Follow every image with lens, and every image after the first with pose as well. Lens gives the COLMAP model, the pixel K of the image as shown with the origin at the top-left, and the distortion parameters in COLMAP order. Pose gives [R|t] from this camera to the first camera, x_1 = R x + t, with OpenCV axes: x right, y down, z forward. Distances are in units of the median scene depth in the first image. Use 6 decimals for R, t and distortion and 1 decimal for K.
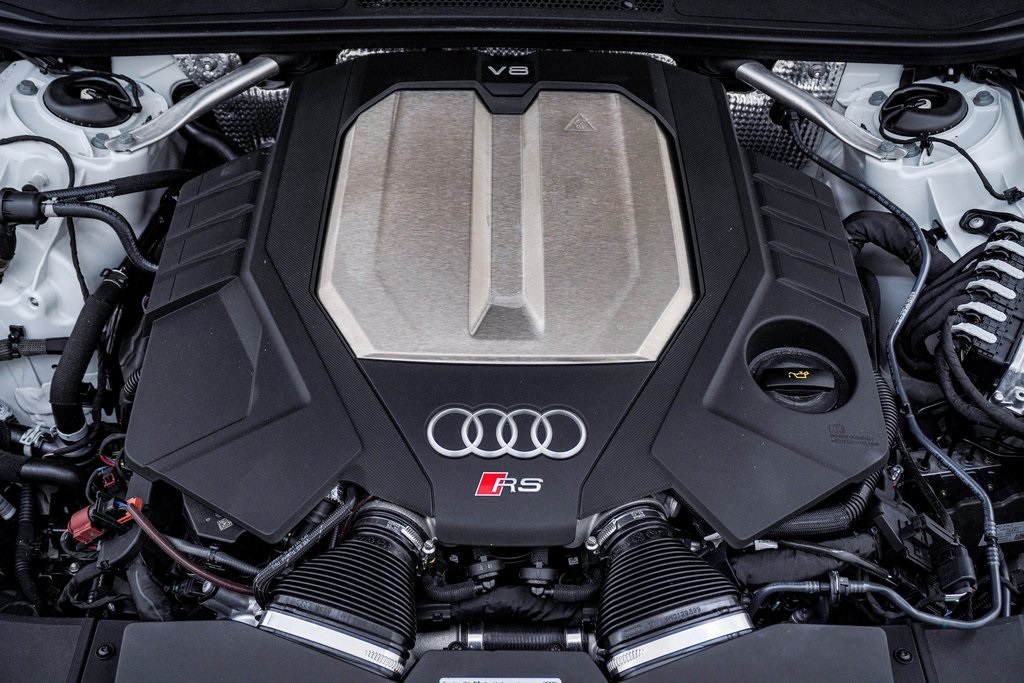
lens RADIAL K [[1246.6, 0, 509.6], [0, 1246.6, 341.2], [0, 0, 1]] dist [0.027977, 0.000000]
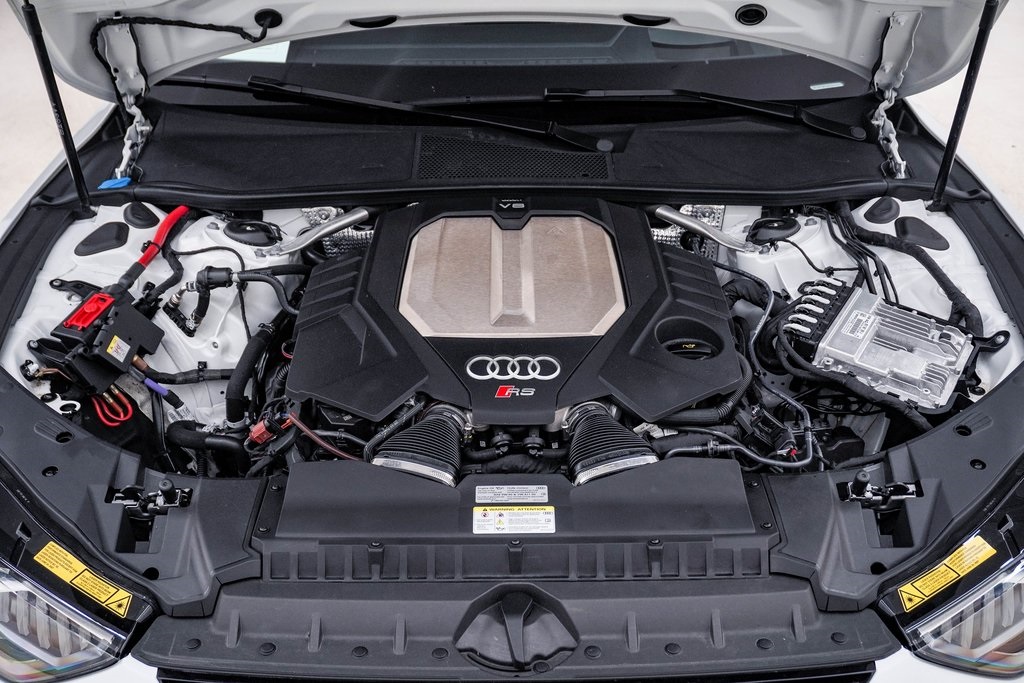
lens RADIAL K [[1246.6, 0, 513.6], [0, 1246.6, 341.7], [0, 0, 1]] dist [0.027977, 0.000000]
pose [[0.999771, -0.020622, -0.005745, 0.007375], [0.018080, 0.957095, -0.289210, 0.450947], [0.011463, 0.289039, 0.957249, -0.537195]]
